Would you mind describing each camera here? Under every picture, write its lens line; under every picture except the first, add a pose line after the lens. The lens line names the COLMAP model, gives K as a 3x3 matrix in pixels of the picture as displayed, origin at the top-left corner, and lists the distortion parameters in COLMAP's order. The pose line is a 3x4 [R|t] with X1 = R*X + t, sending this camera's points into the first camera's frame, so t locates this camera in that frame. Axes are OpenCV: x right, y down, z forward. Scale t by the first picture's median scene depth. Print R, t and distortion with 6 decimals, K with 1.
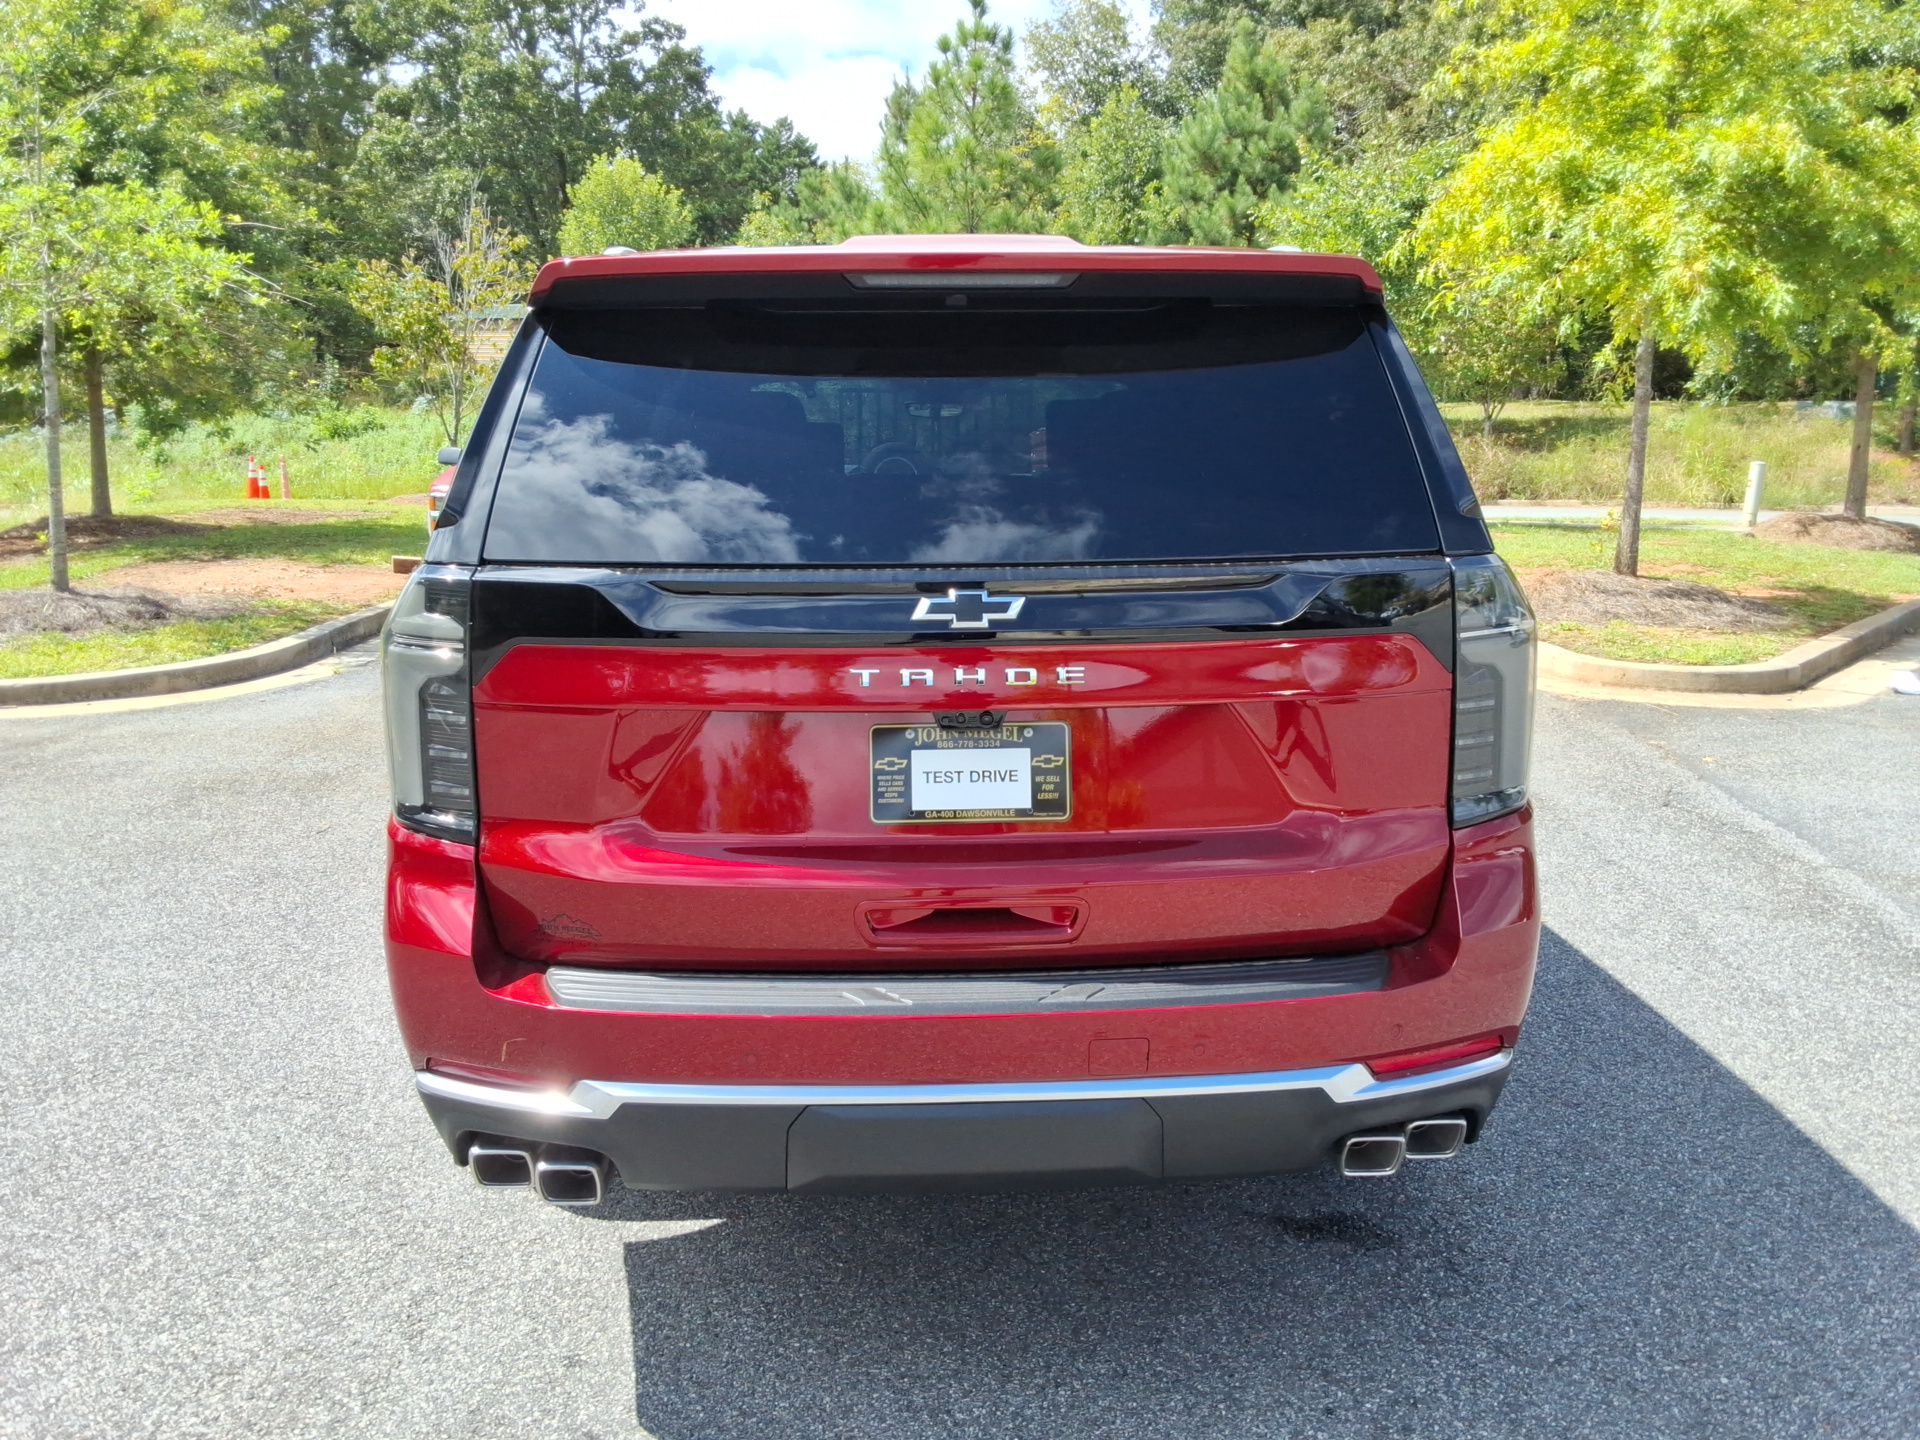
lens RADIAL K [[1554.1, 0, 976.8], [0, 1554.1, 698.3], [0, 0, 1]] dist [0.121473, -0.191668]
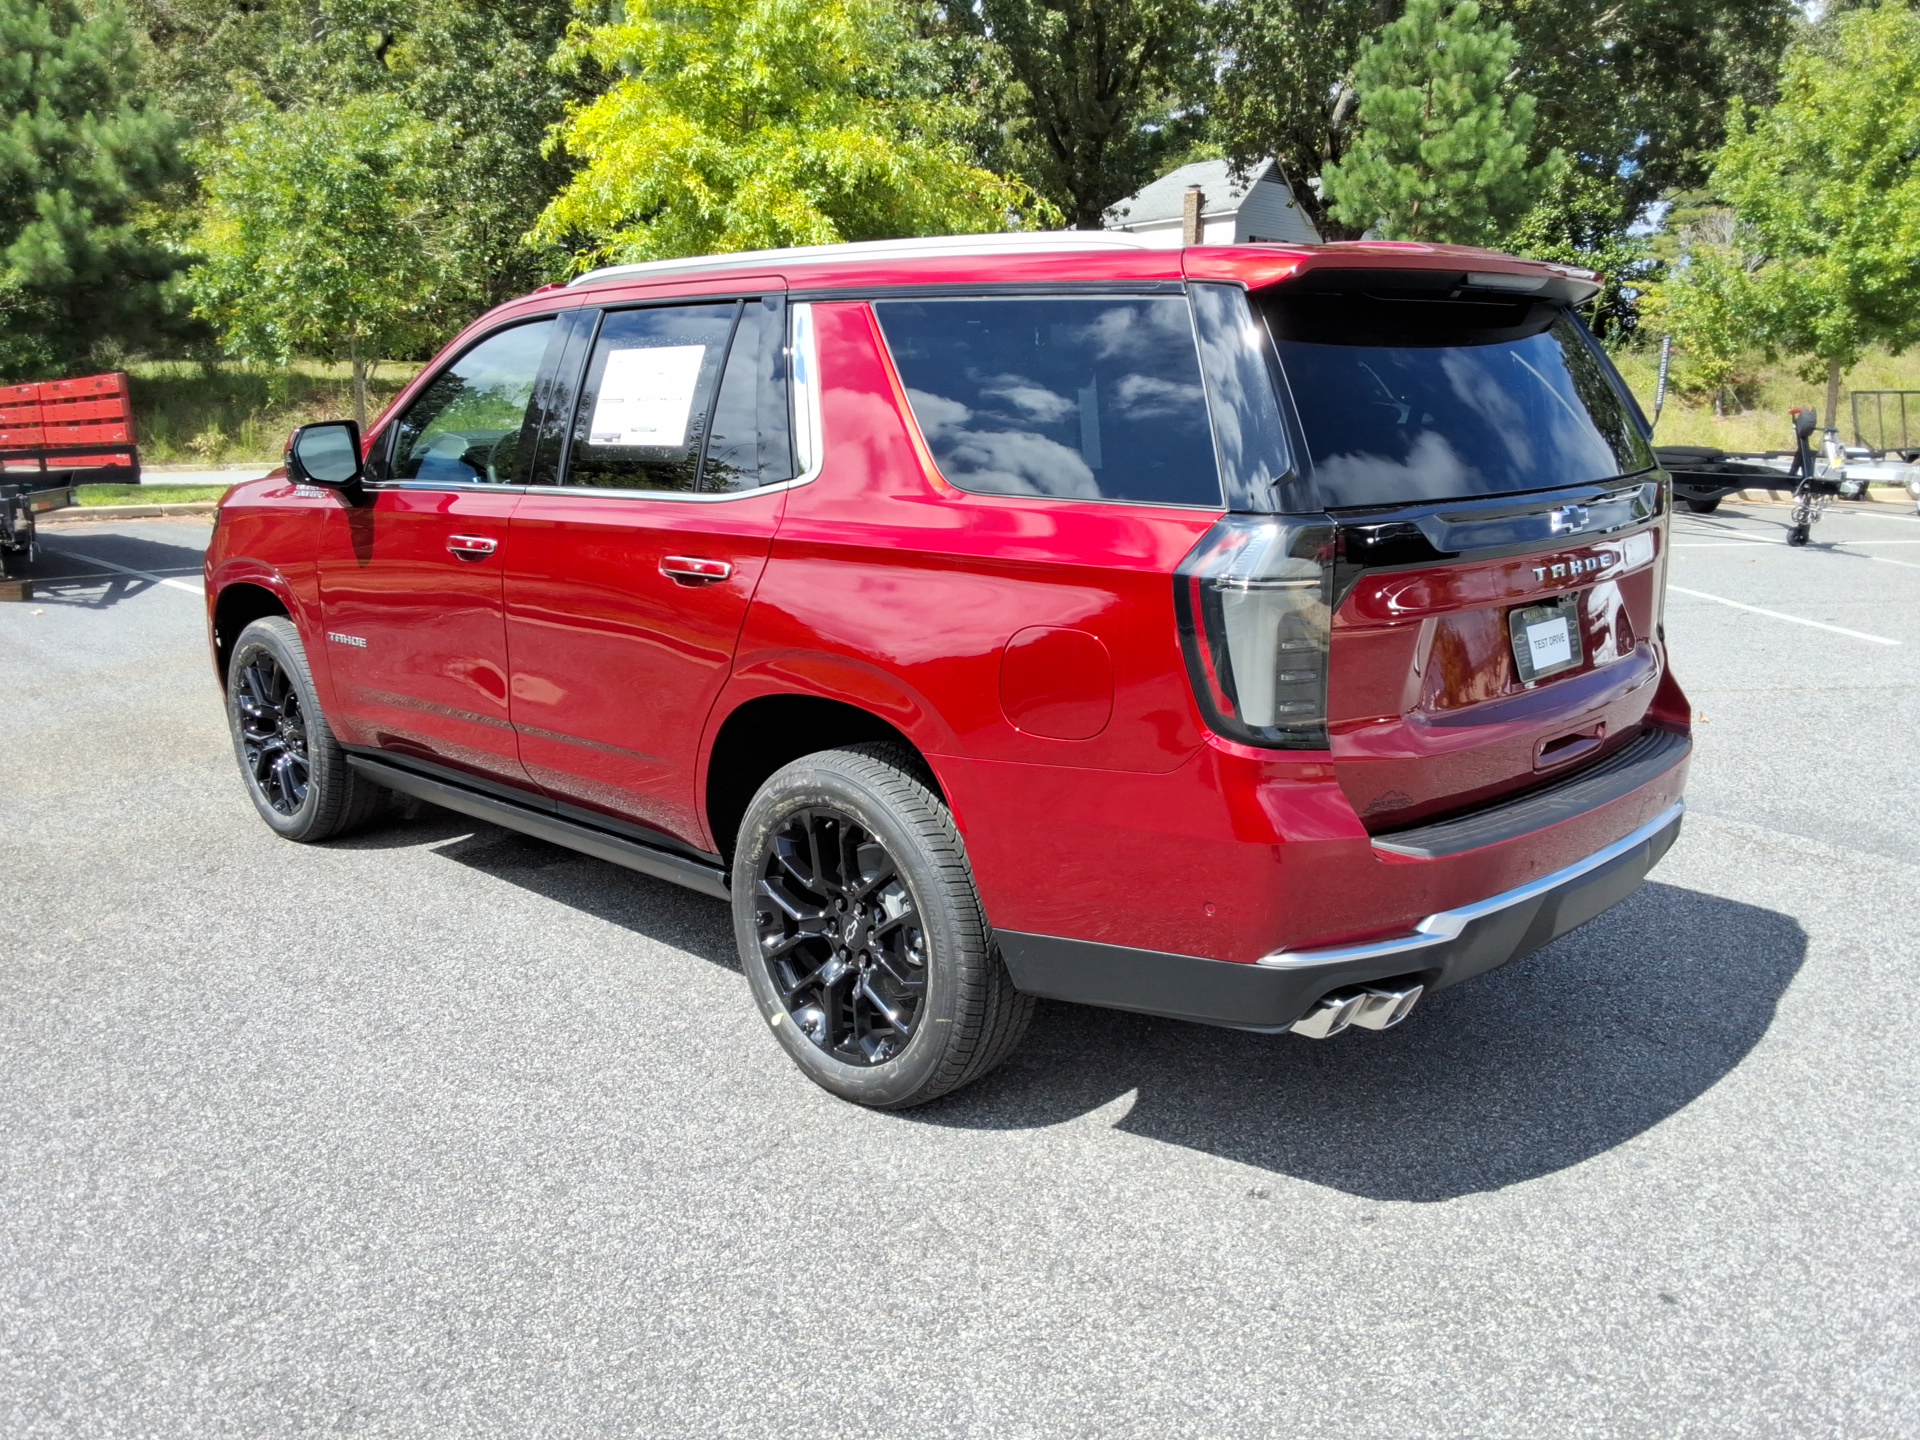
lens RADIAL K [[1545.5, 0, 960.0], [0, 1545.5, 720.0], [0, 0, 1]] dist [0.063969, -0.085468]
pose [[0.720715, -0.150035, 0.676801, -0.213228], [0.122150, 0.988508, 0.089060, -0.010936], [-0.682385, 0.018484, 0.730759, 0.056058]]
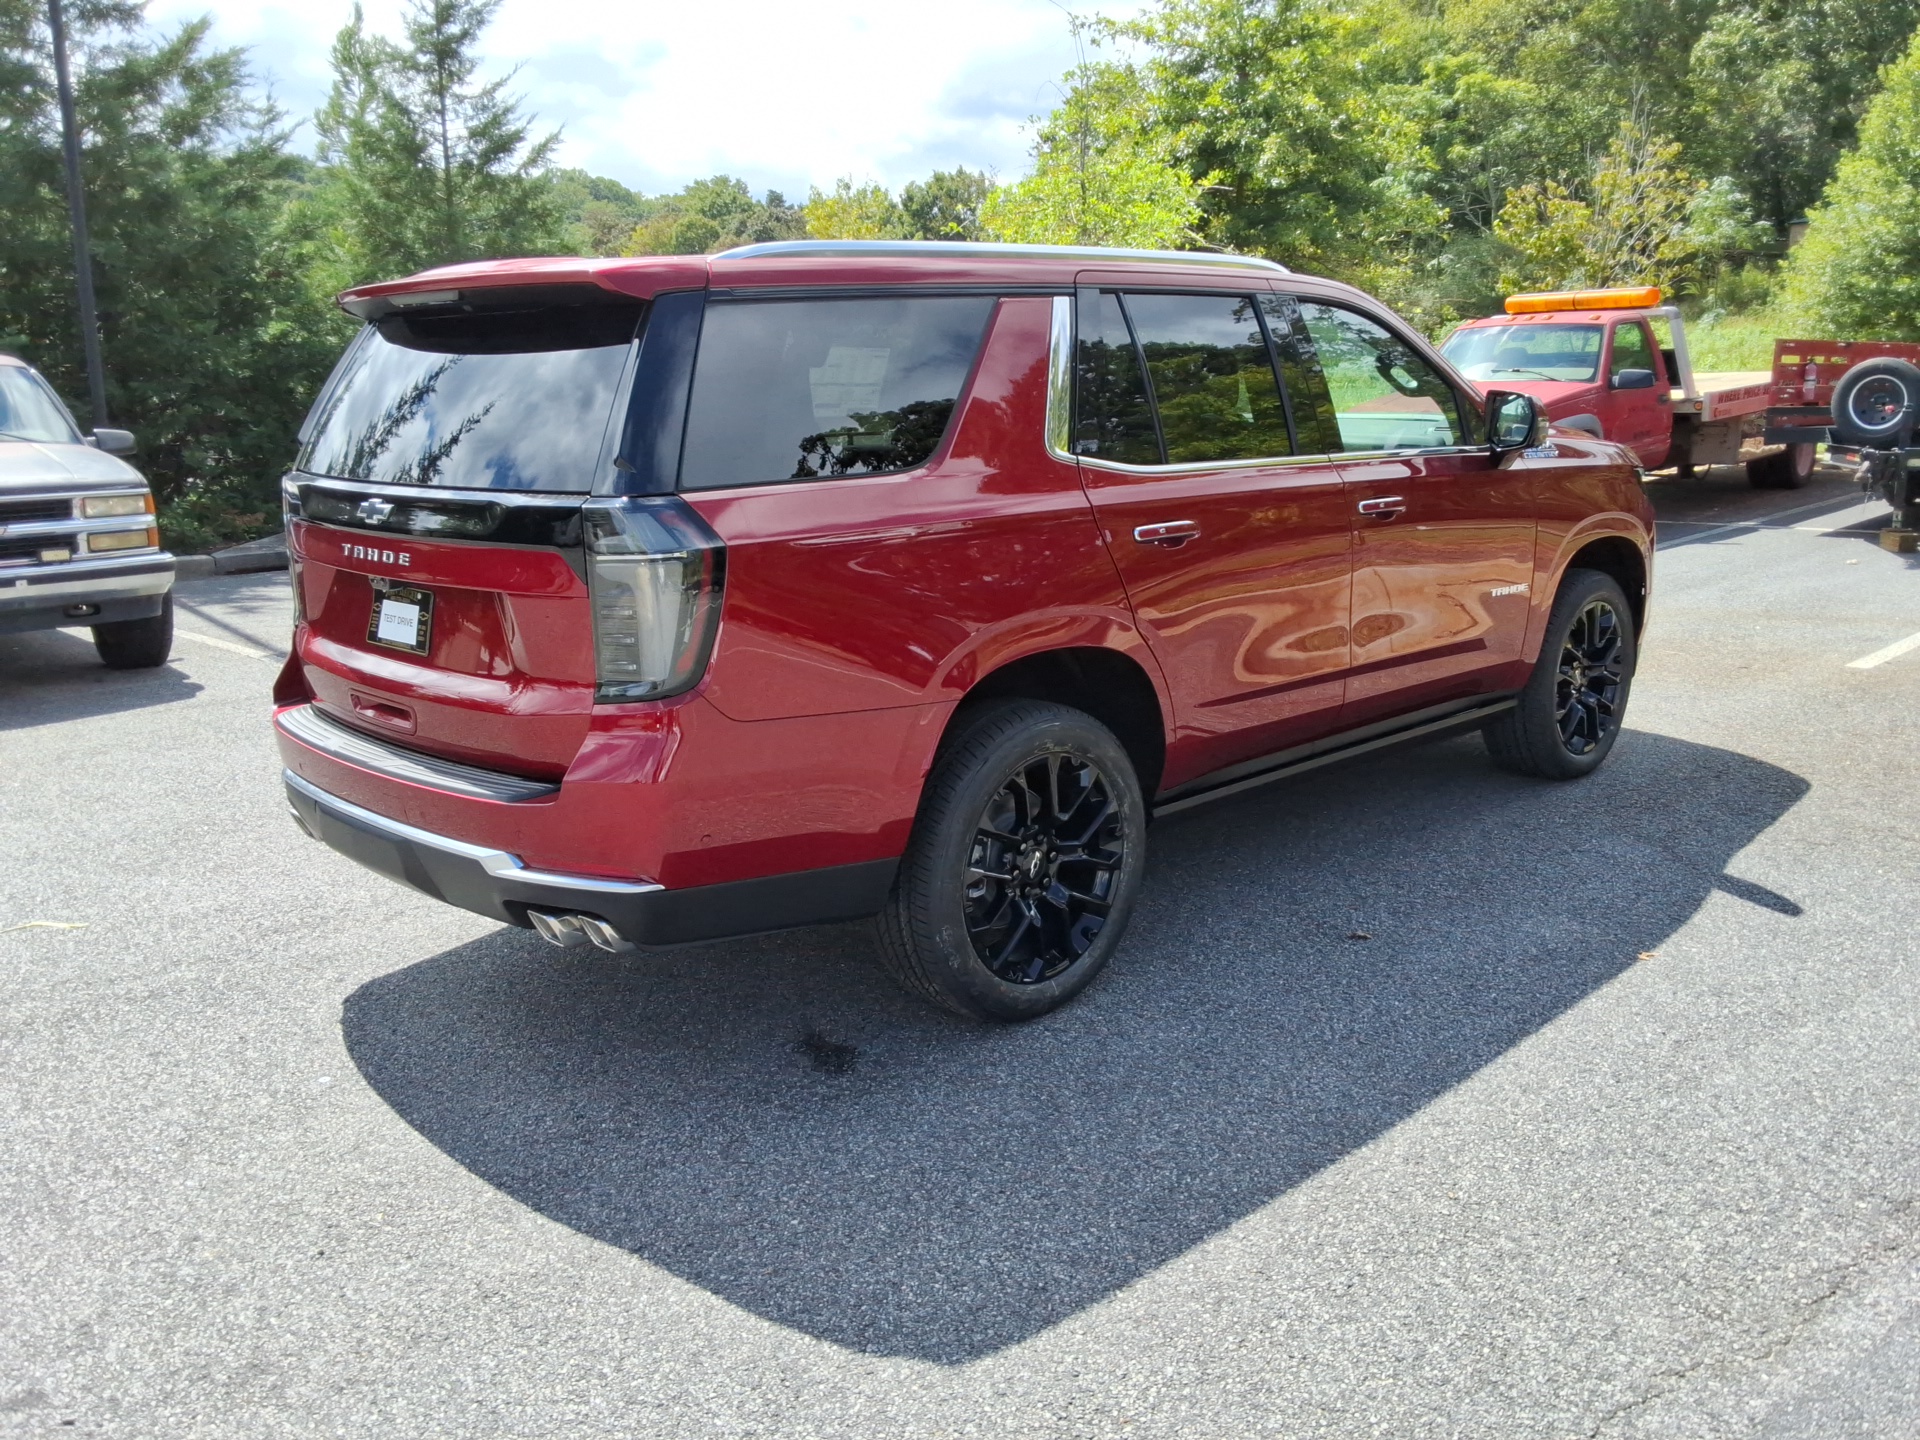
lens RADIAL K [[1566.2, 0, 980.8], [0, 1566.2, 697.7], [0, 0, 1]] dist [0.147751, -0.251003]
pose [[0.664593, 0.140512, -0.733875, 0.250642], [-0.103586, 0.990001, 0.095745, -0.013818], [0.739991, 0.012388, 0.672503, 0.057381]]
